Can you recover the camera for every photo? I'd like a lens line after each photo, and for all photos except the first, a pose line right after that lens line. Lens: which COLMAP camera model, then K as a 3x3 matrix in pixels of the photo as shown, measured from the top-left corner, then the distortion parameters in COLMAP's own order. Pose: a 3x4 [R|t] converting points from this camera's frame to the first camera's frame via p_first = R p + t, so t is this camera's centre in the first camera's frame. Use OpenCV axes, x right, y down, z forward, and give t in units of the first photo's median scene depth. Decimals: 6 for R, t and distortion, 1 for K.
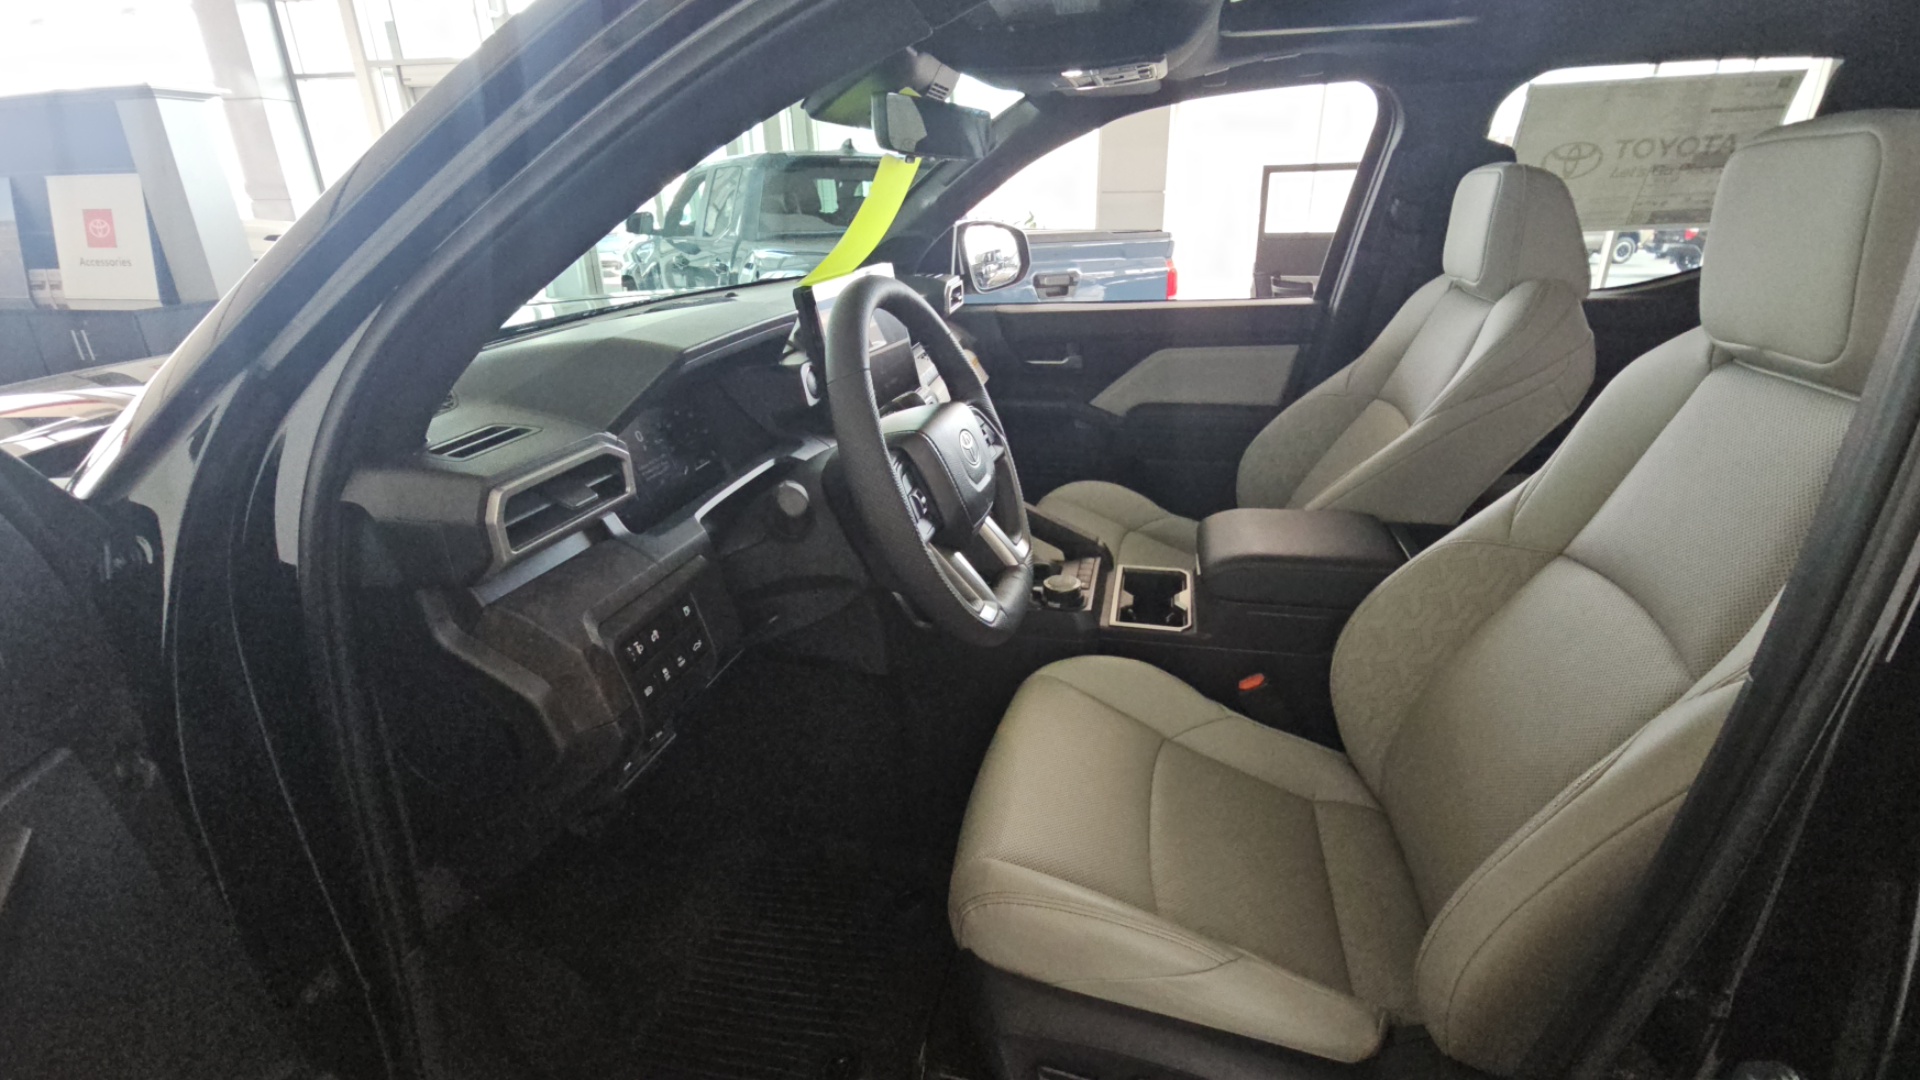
lens RADIAL K [[857.0, 0, 971.0], [0, 857.0, 540.5], [0, 0, 1]] dist [0.009038, -0.006912]
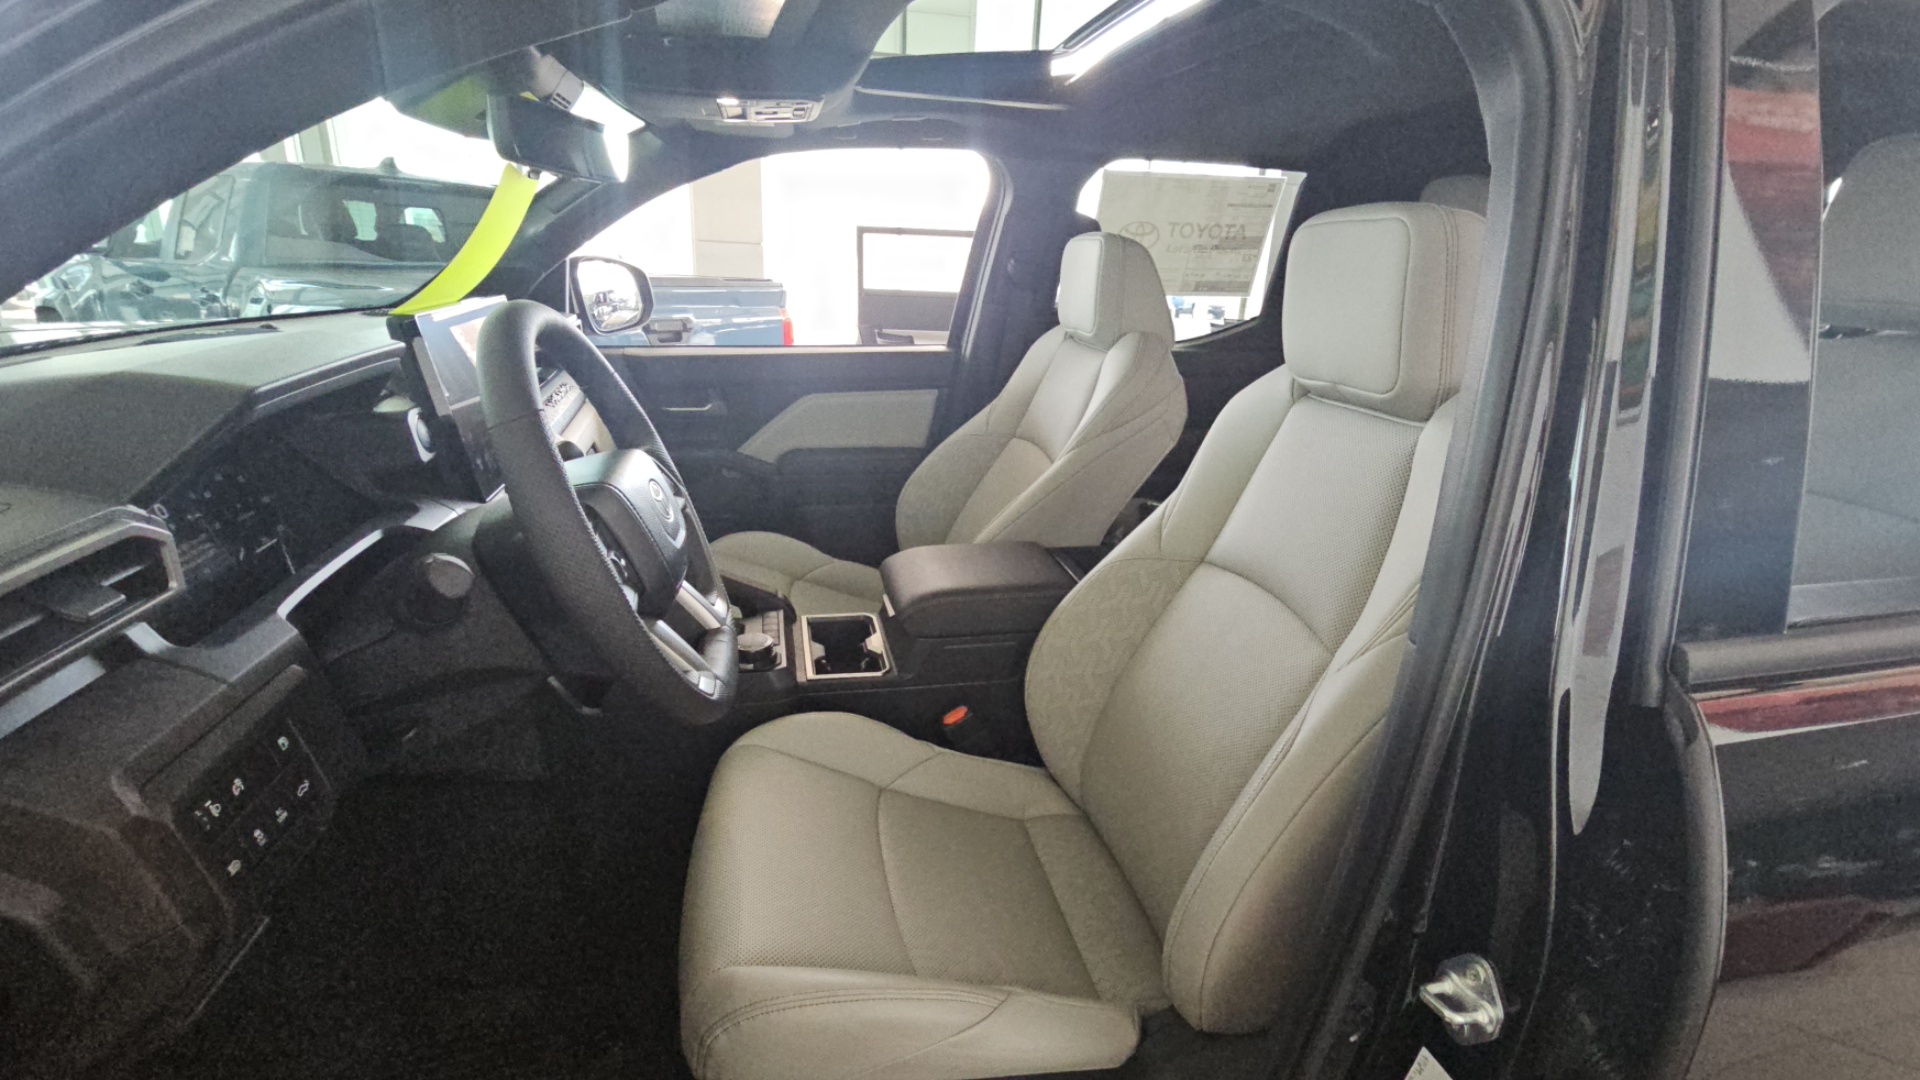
lens RADIAL K [[857.0, 0, 960.4], [0, 857.0, 544.1], [0, 0, 1]] dist [0.009038, -0.006912]
pose [[0.902465, -0.078563, 0.423538, -0.080438], [0.101347, 0.994352, -0.031503, -0.003760], [-0.418671, 0.071355, 0.905330, 0.065073]]
